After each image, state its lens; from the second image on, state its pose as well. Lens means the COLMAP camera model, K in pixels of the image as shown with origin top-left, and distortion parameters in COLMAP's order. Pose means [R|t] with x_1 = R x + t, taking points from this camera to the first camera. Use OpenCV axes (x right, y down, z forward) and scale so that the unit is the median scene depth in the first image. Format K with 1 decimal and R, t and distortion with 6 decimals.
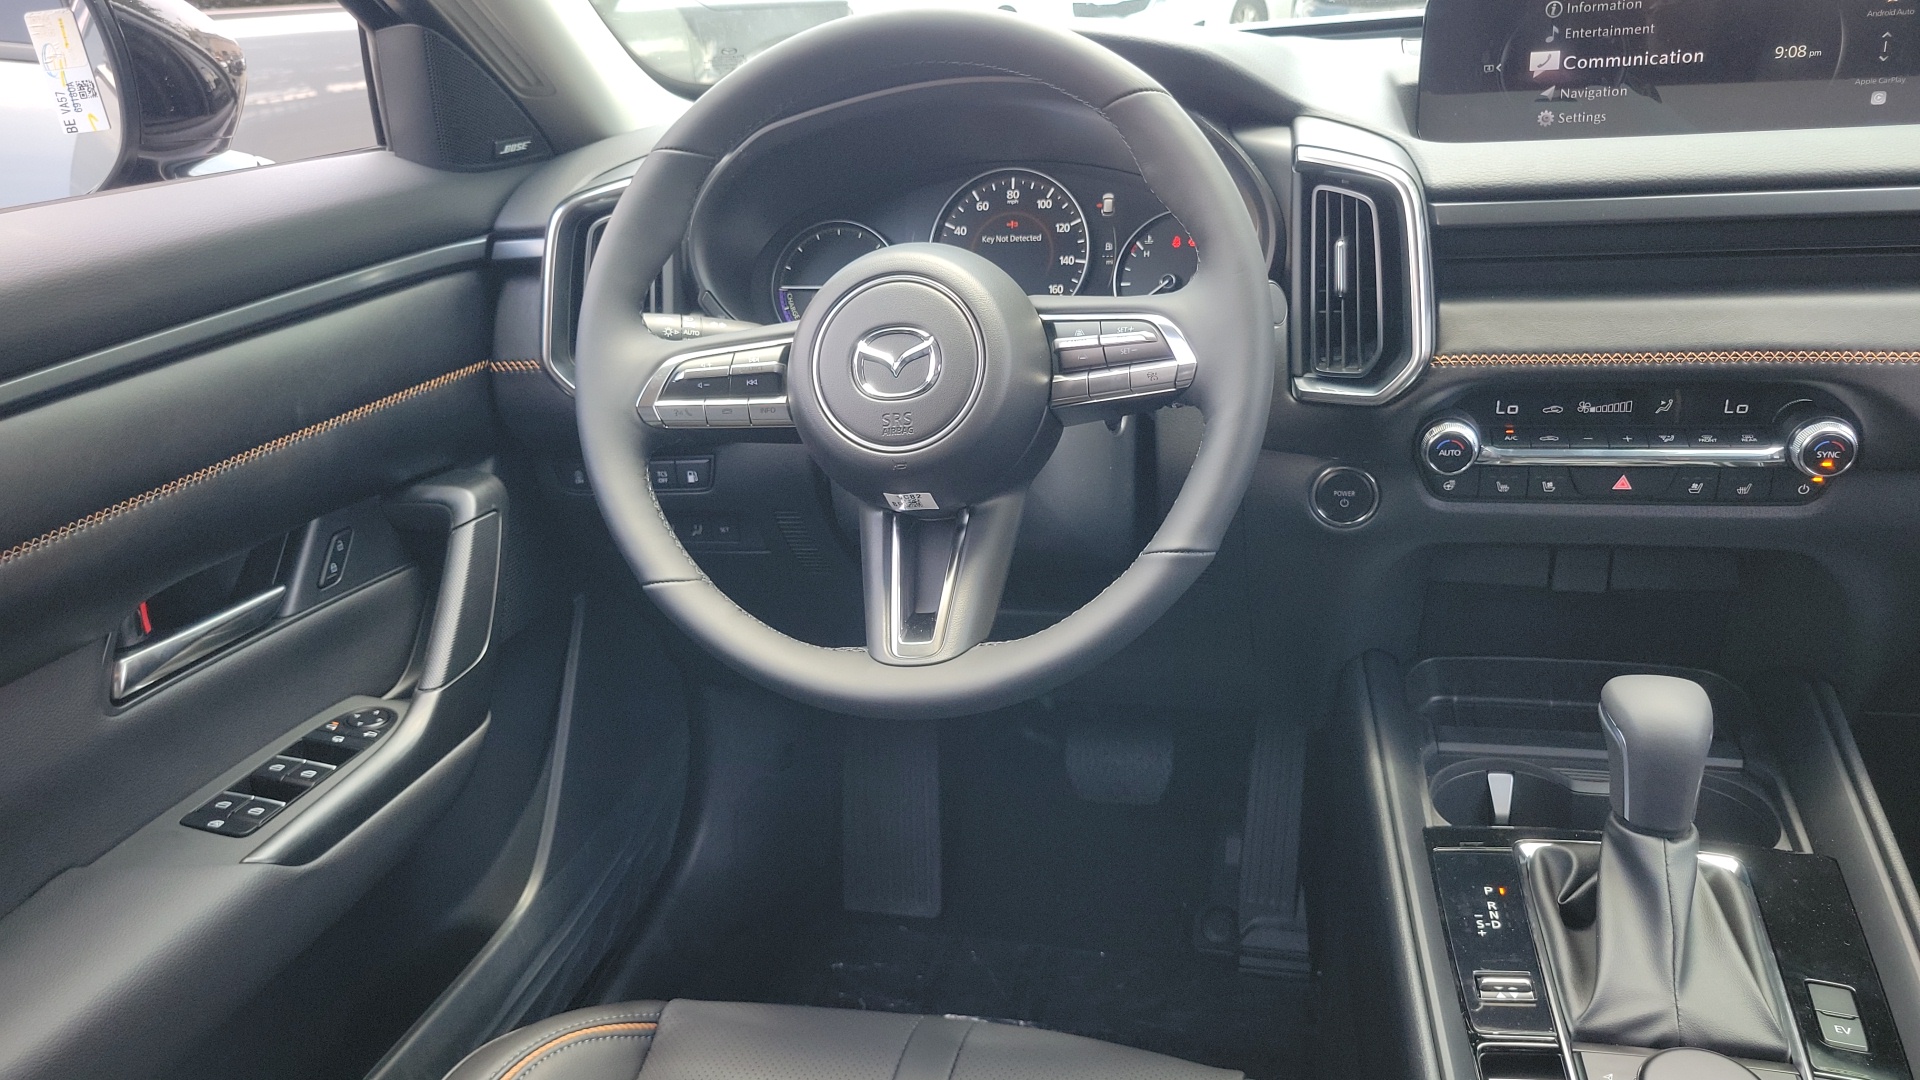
lens RADIAL K [[1468.4, 0, 951.7], [0, 1468.4, 532.6], [0, 0, 1]] dist [0.040476, -0.030348]
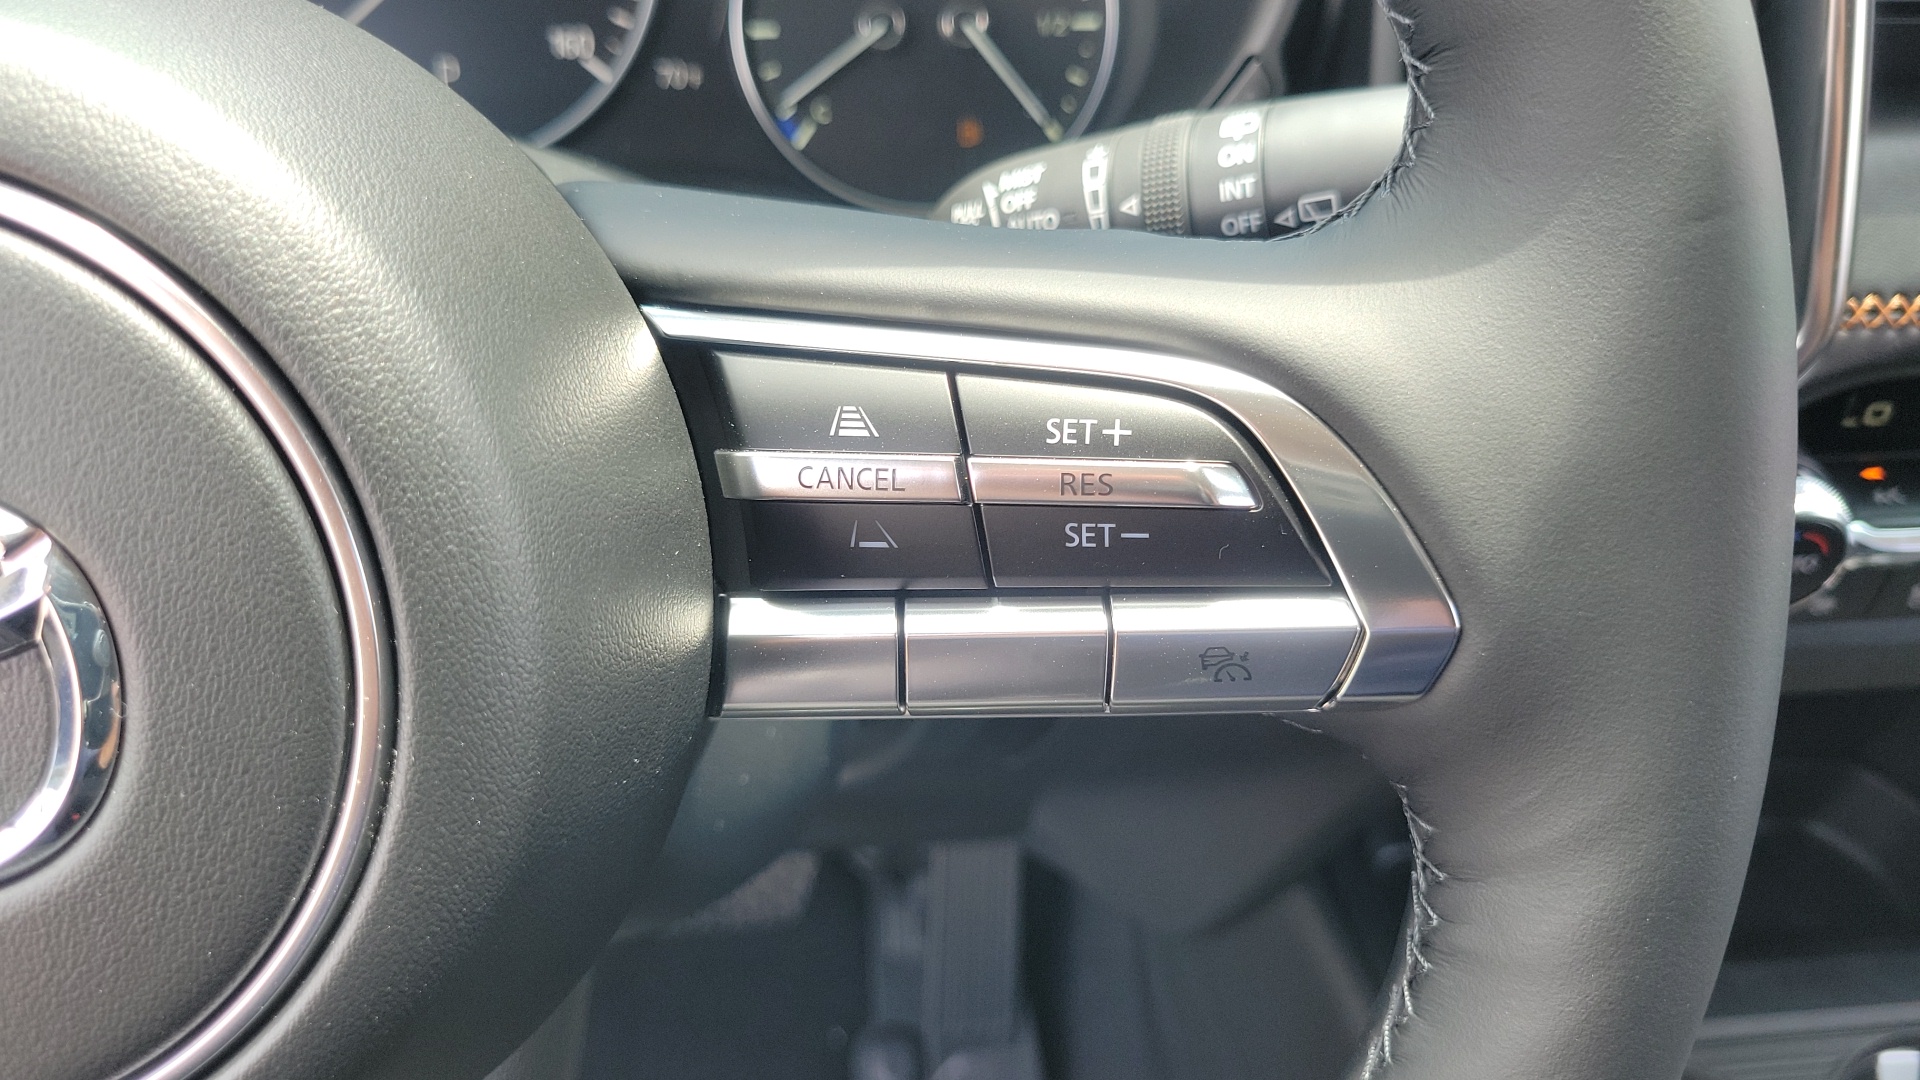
lens RADIAL K [[1508.7, 0, 919.0], [0, 1508.7, 496.4], [0, 0, 1]] dist [-0.027096, 0.000364]
pose [[0.942114, -0.107622, 0.317550, 0.025408], [0.047124, 0.980186, 0.192391, -0.149524], [-0.331963, -0.166290, 0.928519, 0.733261]]
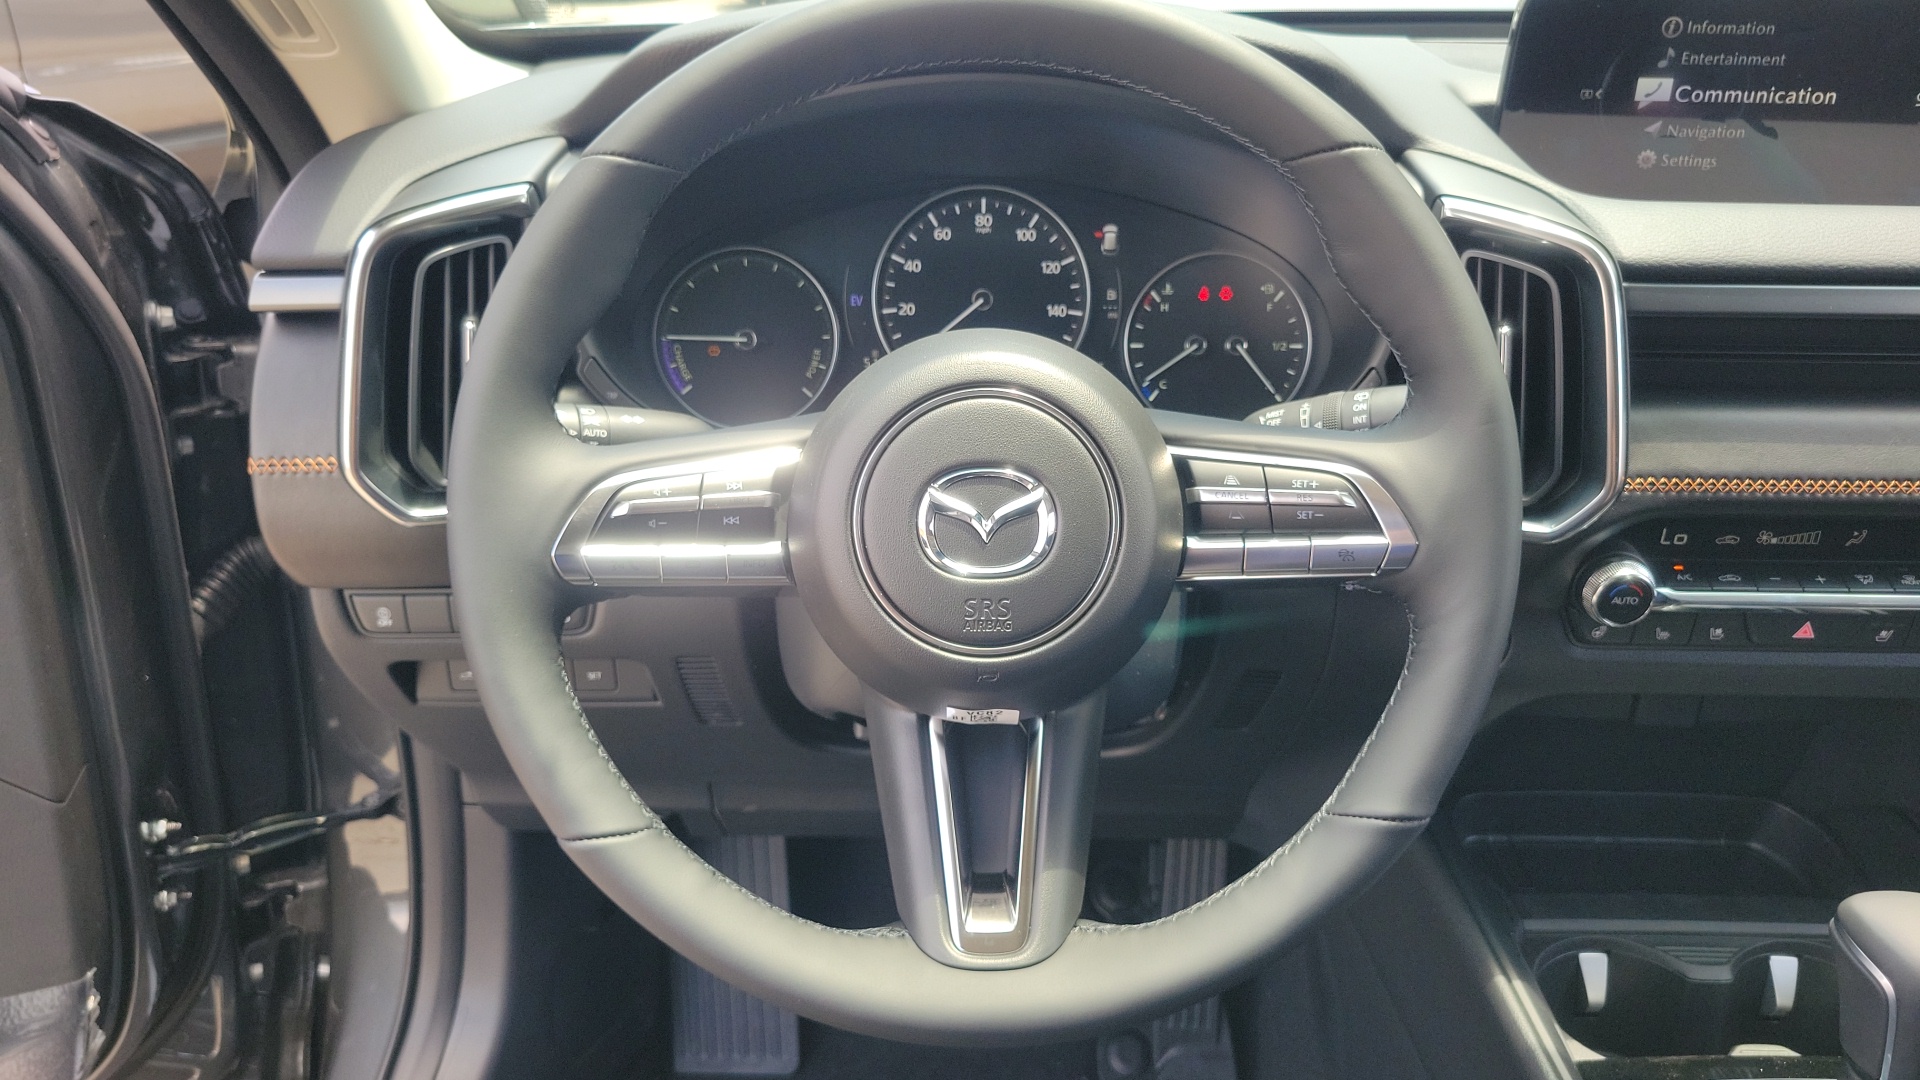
lens RADIAL K [[1468.4, 0, 971.6], [0, 1468.4, 532.0], [0, 0, 1]] dist [0.040476, -0.030348]
pose [[0.968516, -0.019908, 0.248154, -0.190492], [0.009241, 0.998985, 0.044078, -0.127264], [-0.248780, -0.040397, 0.967717, 0.325732]]
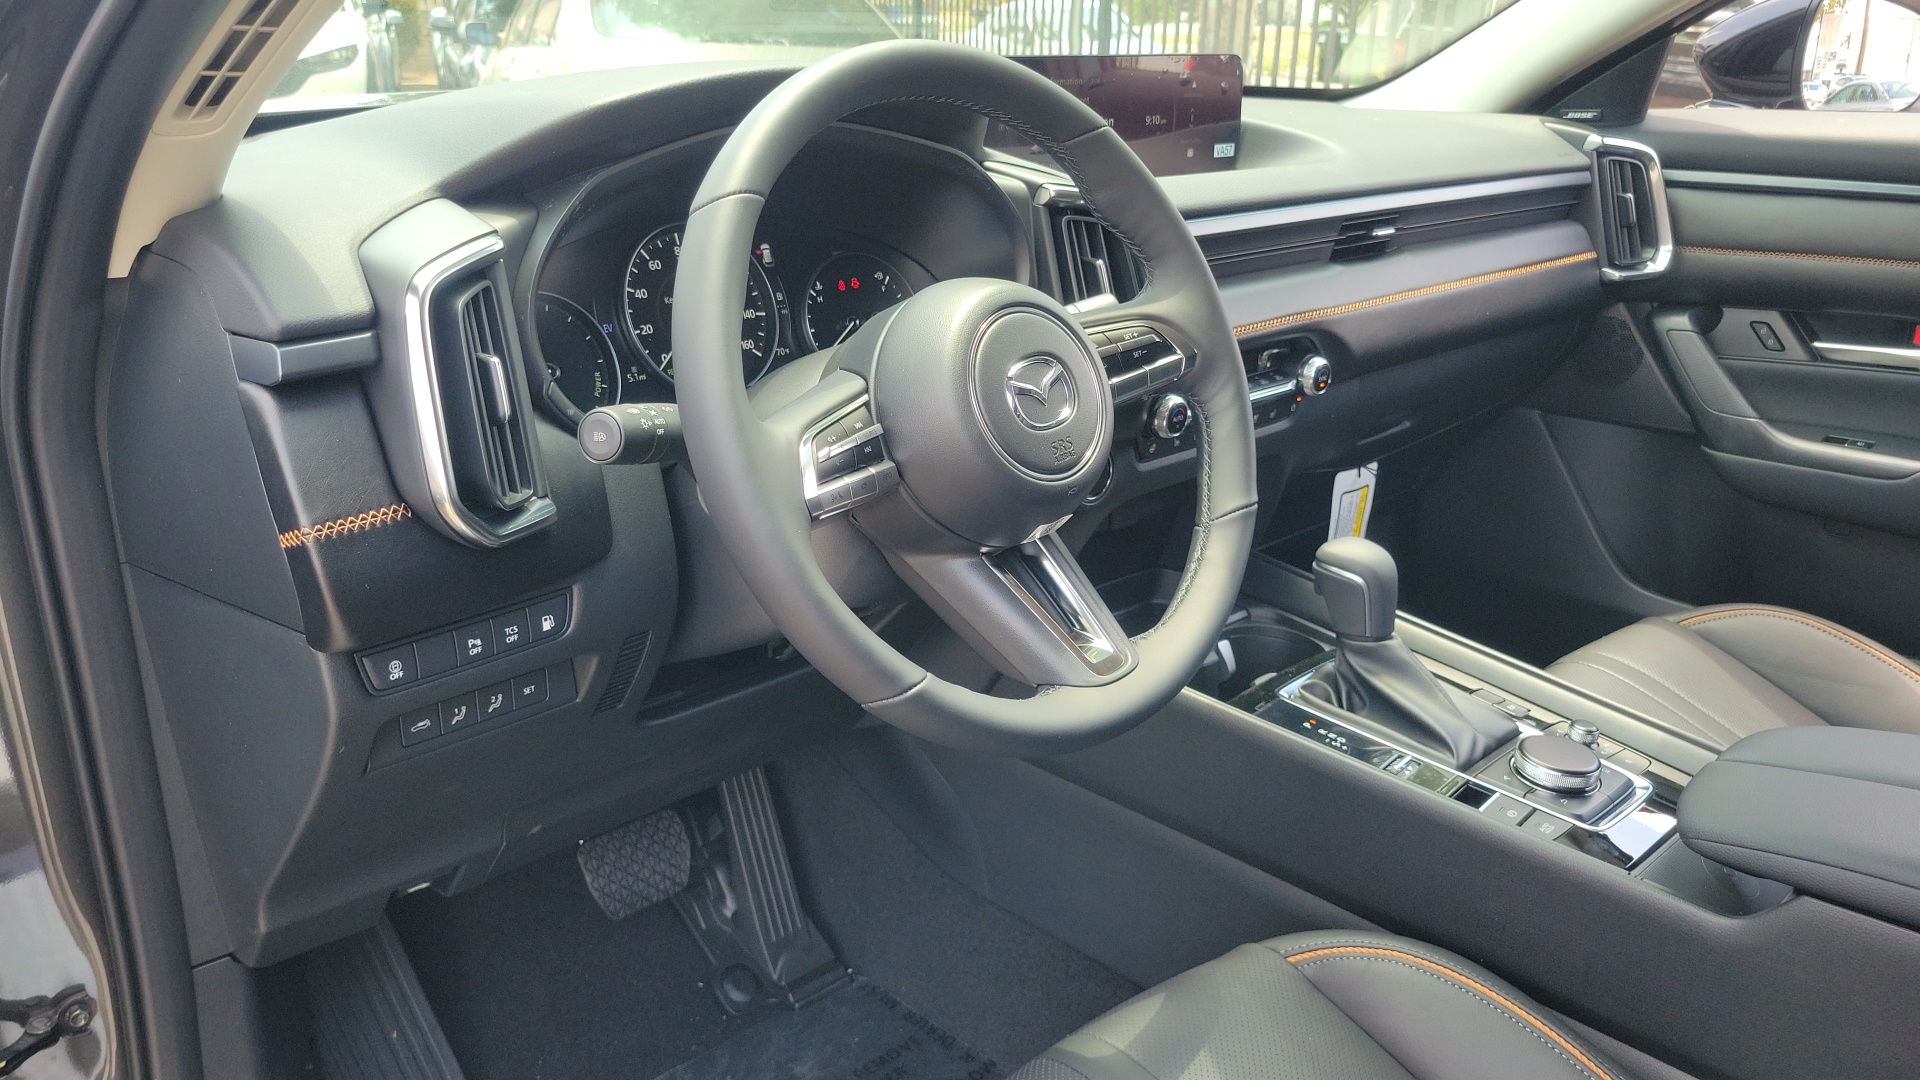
lens RADIAL K [[1468.4, 0, 940.1], [0, 1468.4, 535.6], [0, 0, 1]] dist [0.040476, -0.030348]
pose [[0.534246, -0.204822, 0.820140, -0.823712], [0.255481, 0.963954, 0.074315, -0.103149], [-0.805798, 0.169828, 0.567317, 0.458546]]
